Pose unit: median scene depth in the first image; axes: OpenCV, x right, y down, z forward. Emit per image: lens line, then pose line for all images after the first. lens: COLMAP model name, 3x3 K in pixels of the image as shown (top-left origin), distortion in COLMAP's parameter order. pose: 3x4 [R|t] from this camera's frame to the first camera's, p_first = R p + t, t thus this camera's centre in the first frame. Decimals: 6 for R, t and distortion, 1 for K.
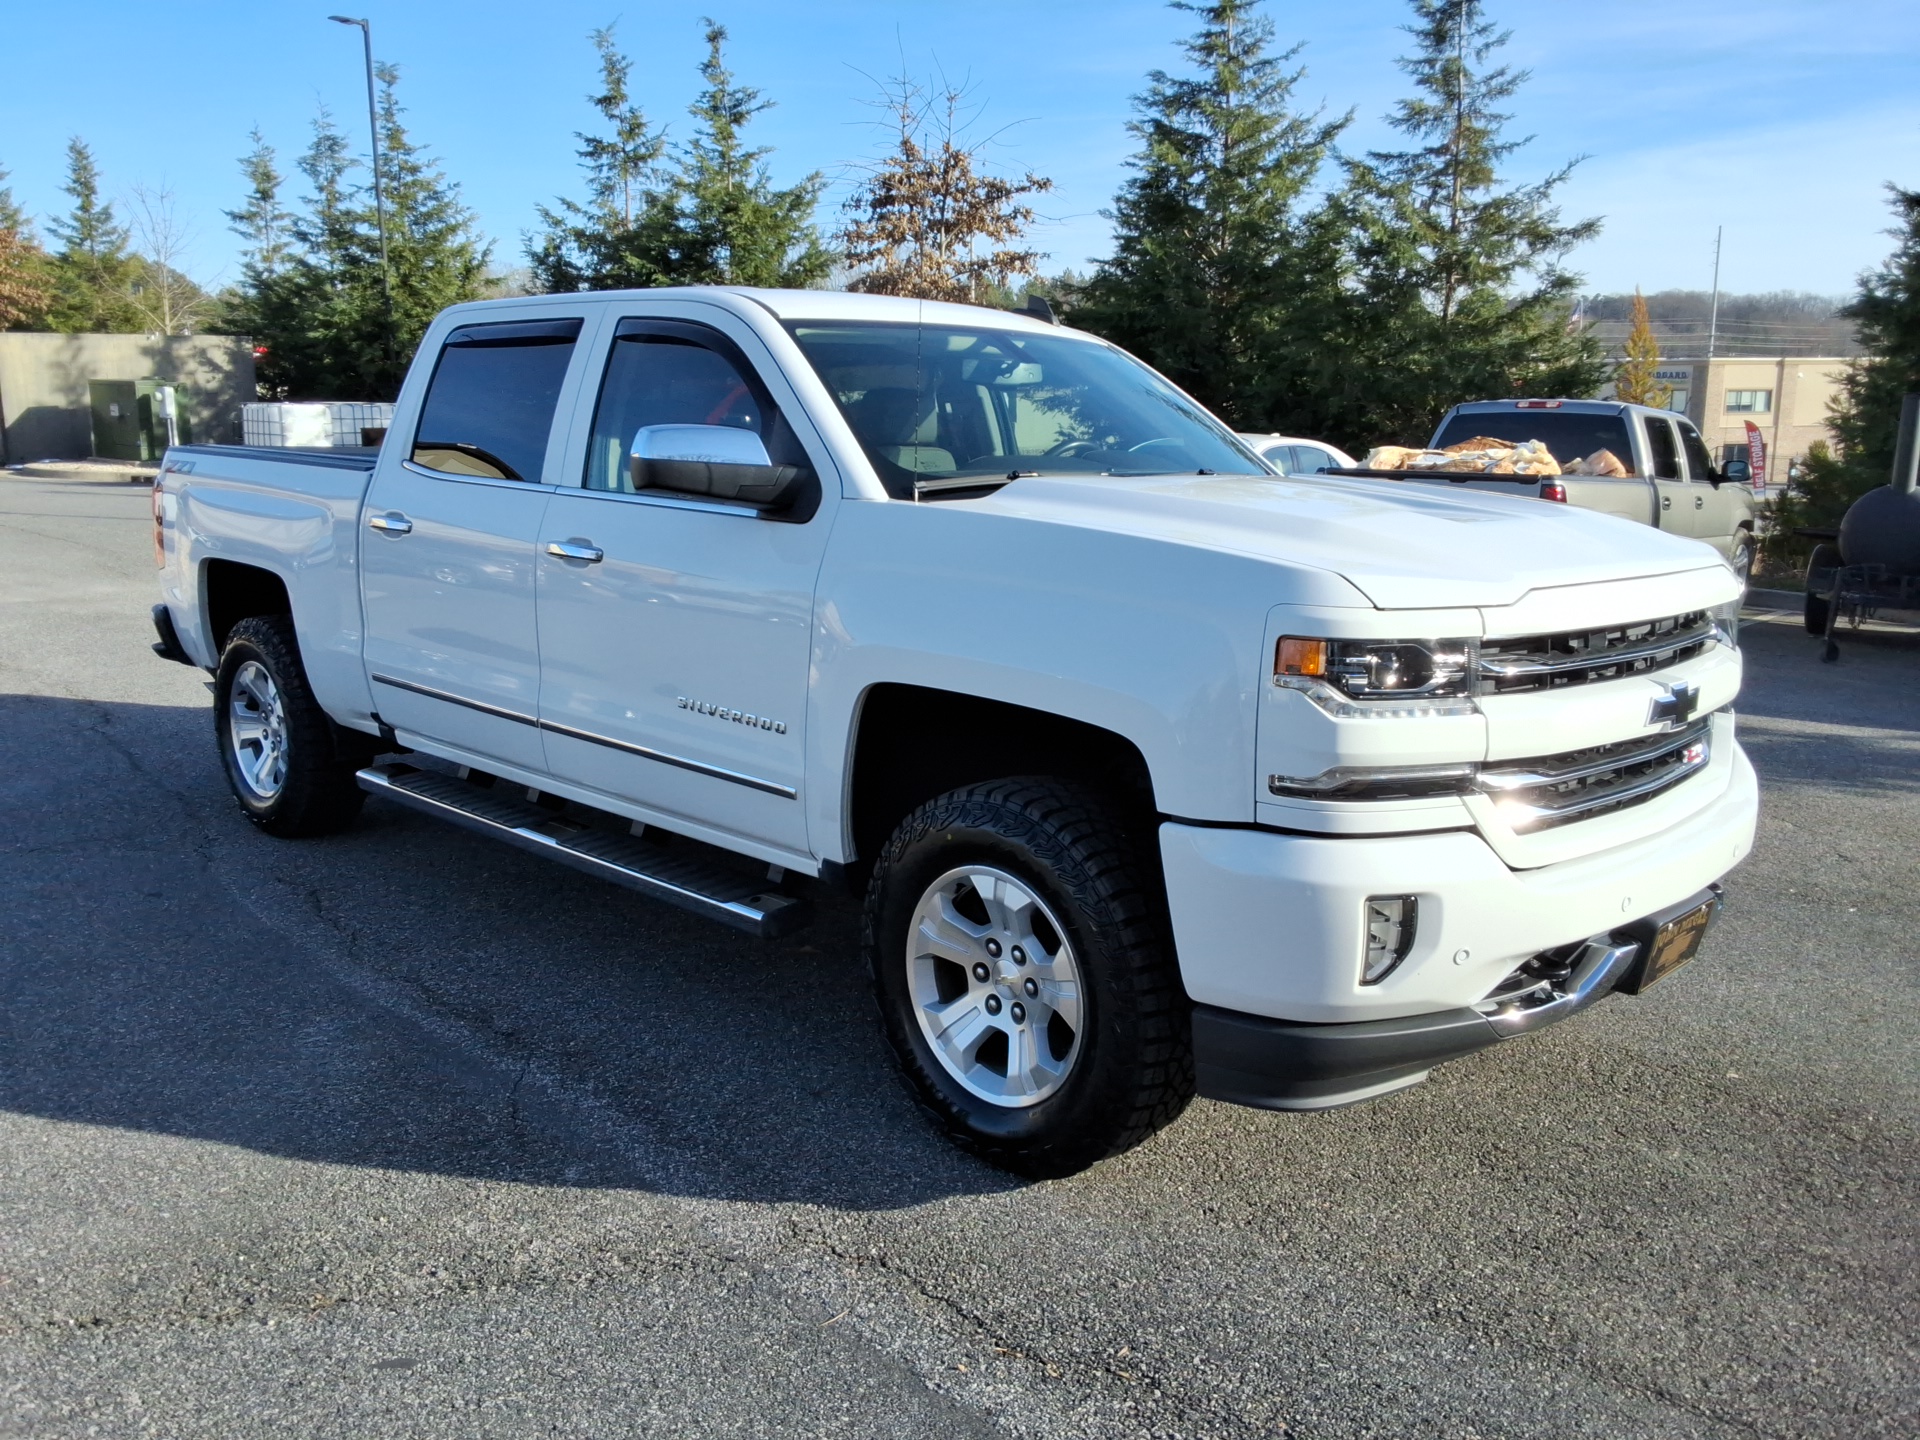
lens RADIAL K [[1536.3, 0, 972.6], [0, 1536.3, 711.0], [0, 0, 1]] dist [0.097889, -0.152892]
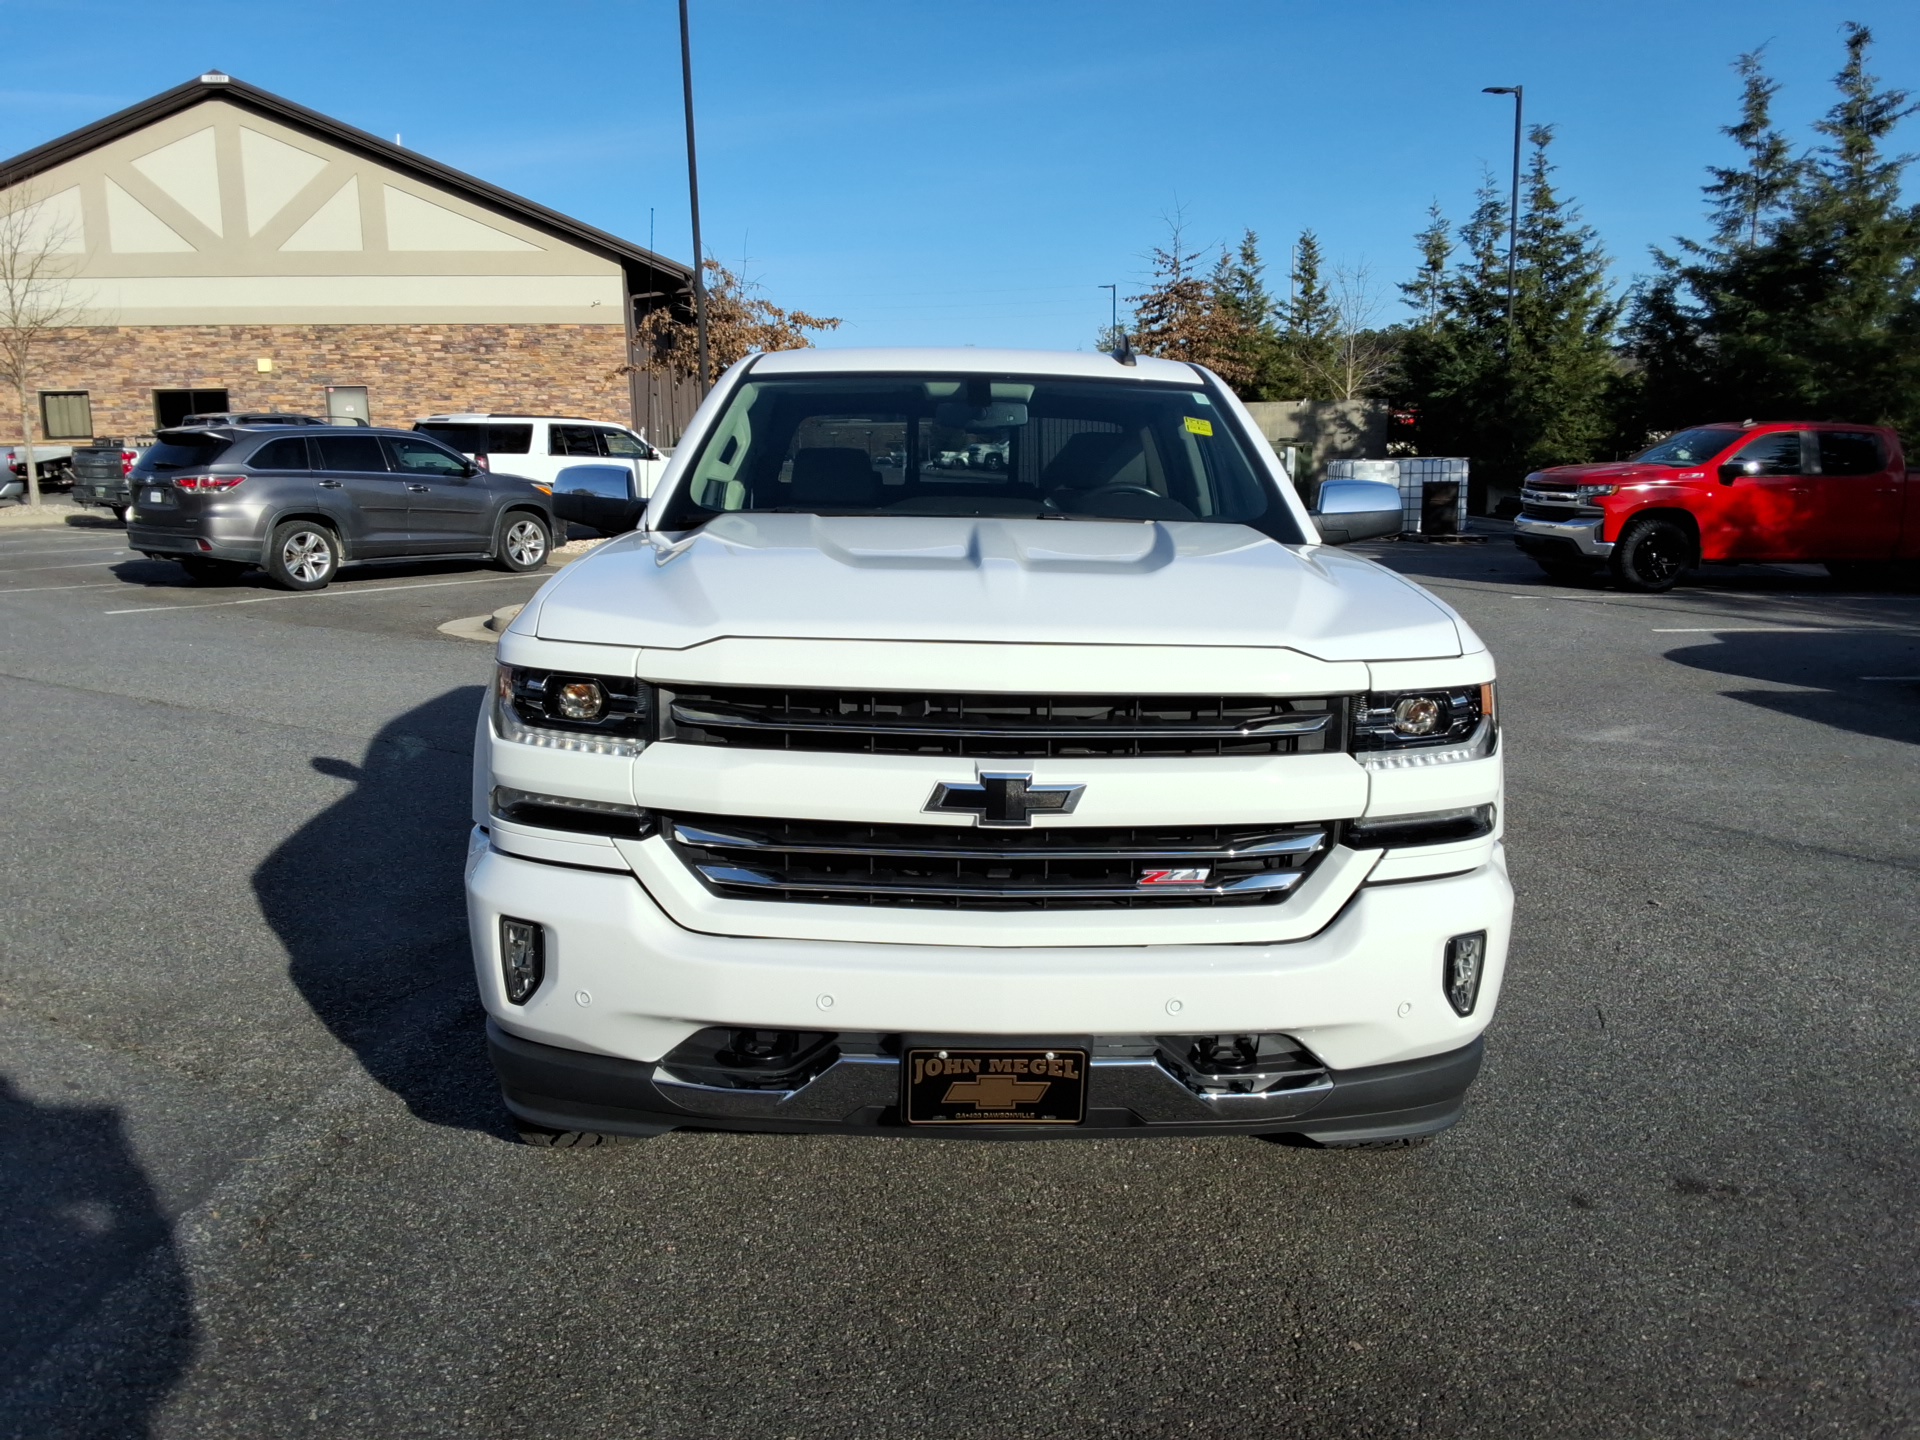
lens RADIAL K [[1536.3, 0, 962.5], [0, 1536.3, 711.0], [0, 0, 1]] dist [0.097889, -0.152892]
pose [[0.711017, 0.104459, -0.695373, 0.143179], [-0.128528, 0.991551, 0.017531, -0.008774], [0.691328, 0.076910, 0.718436, 0.055672]]
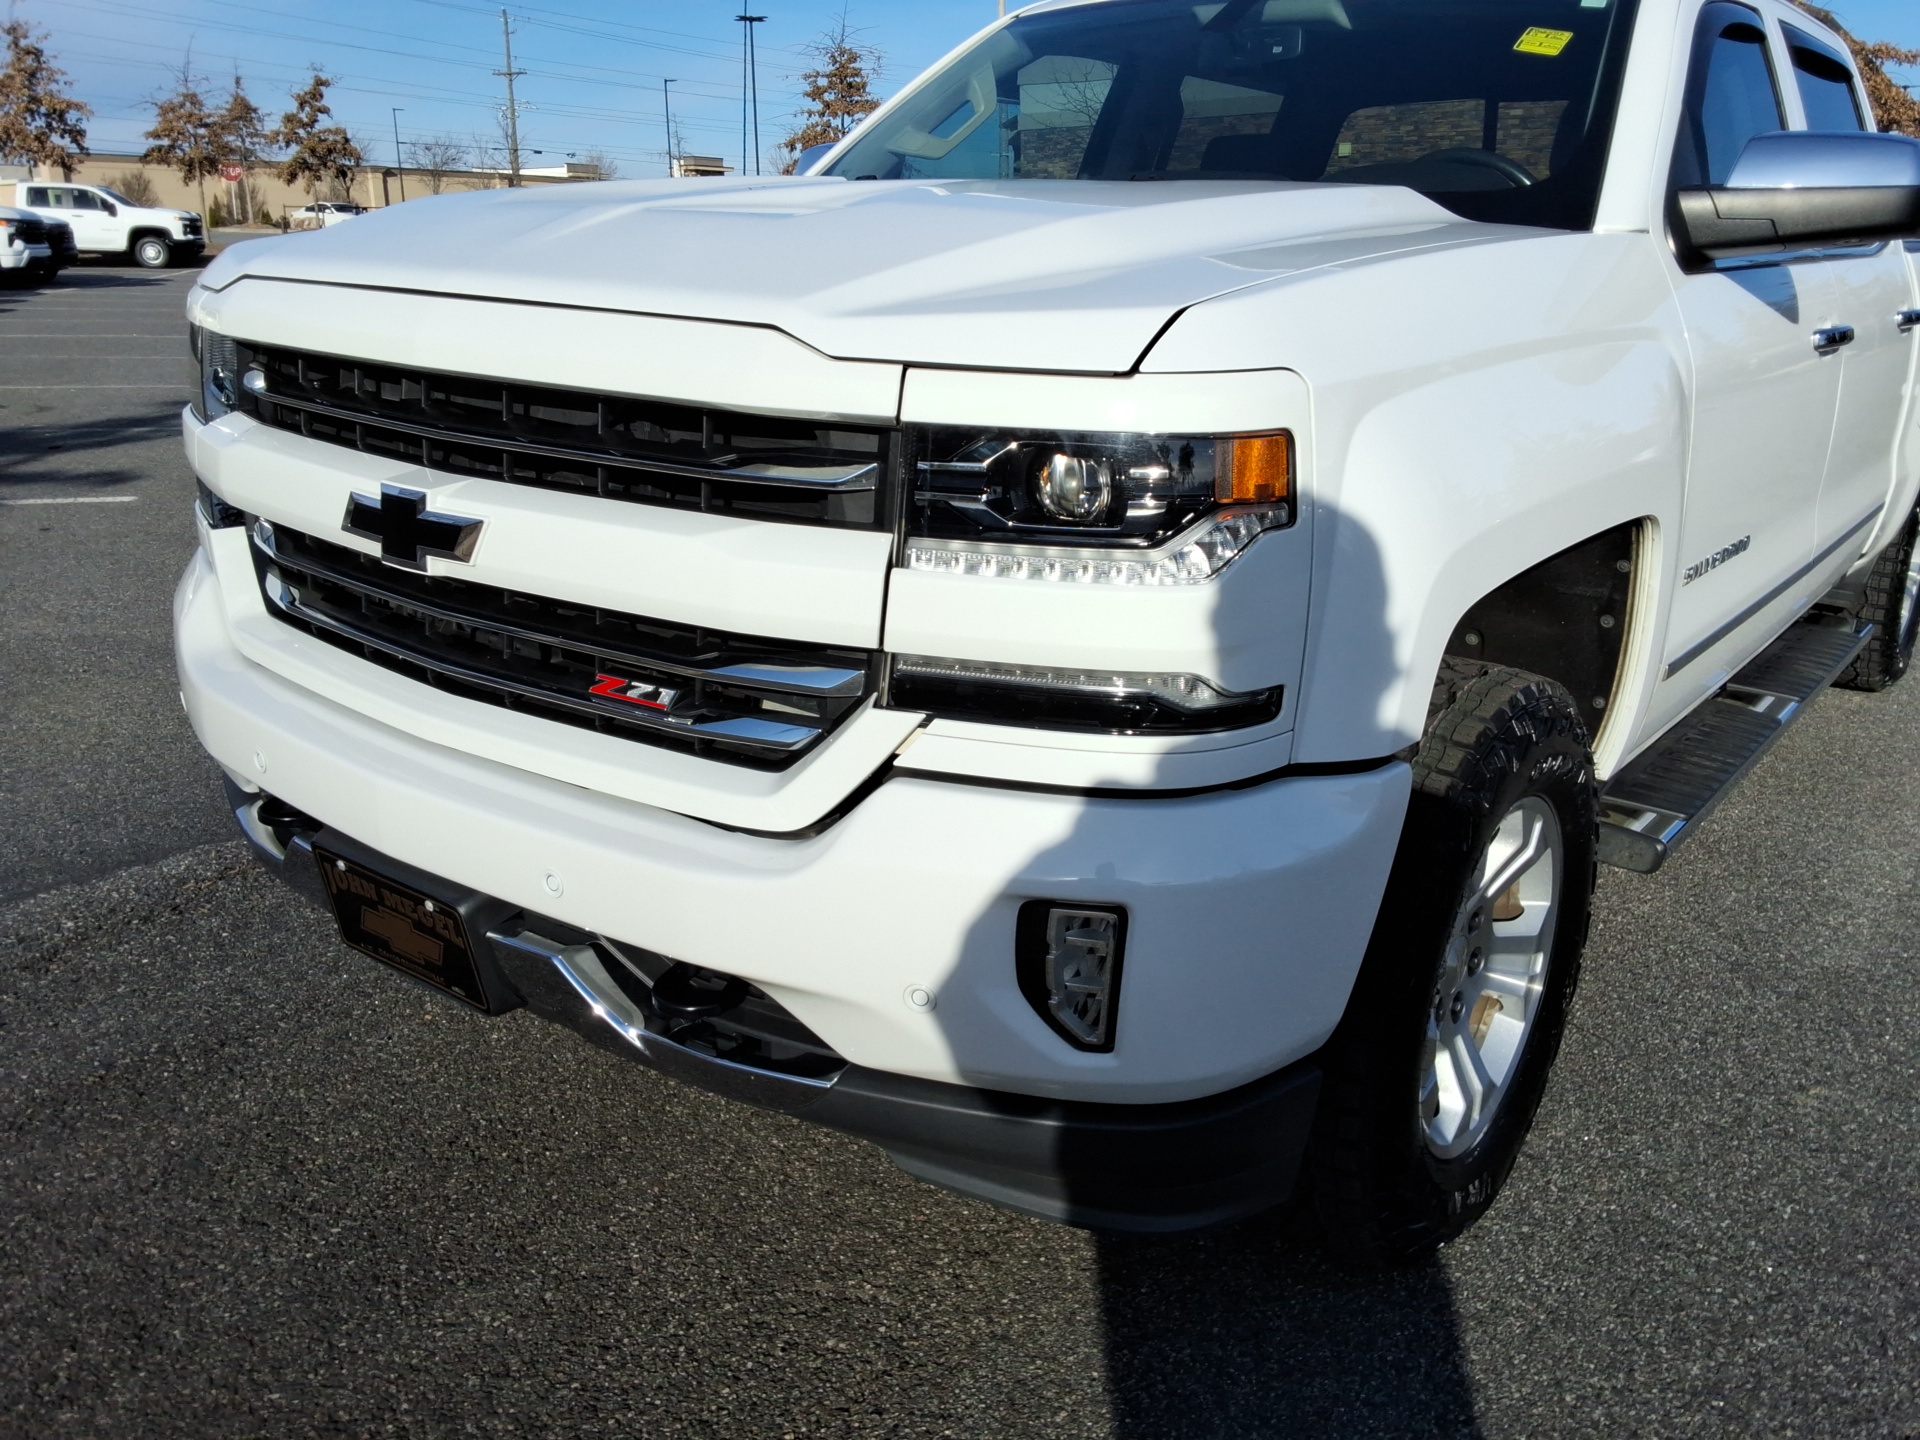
lens RADIAL K [[1536.3, 0, 960.4], [0, 1536.3, 708.5], [0, 0, 1]] dist [0.097889, -0.152892]
pose [[0.096617, 0.274910, -0.956603, 0.147664], [-0.203458, 0.946260, 0.251388, -0.017807], [0.974305, 0.170340, 0.147358, 0.160753]]
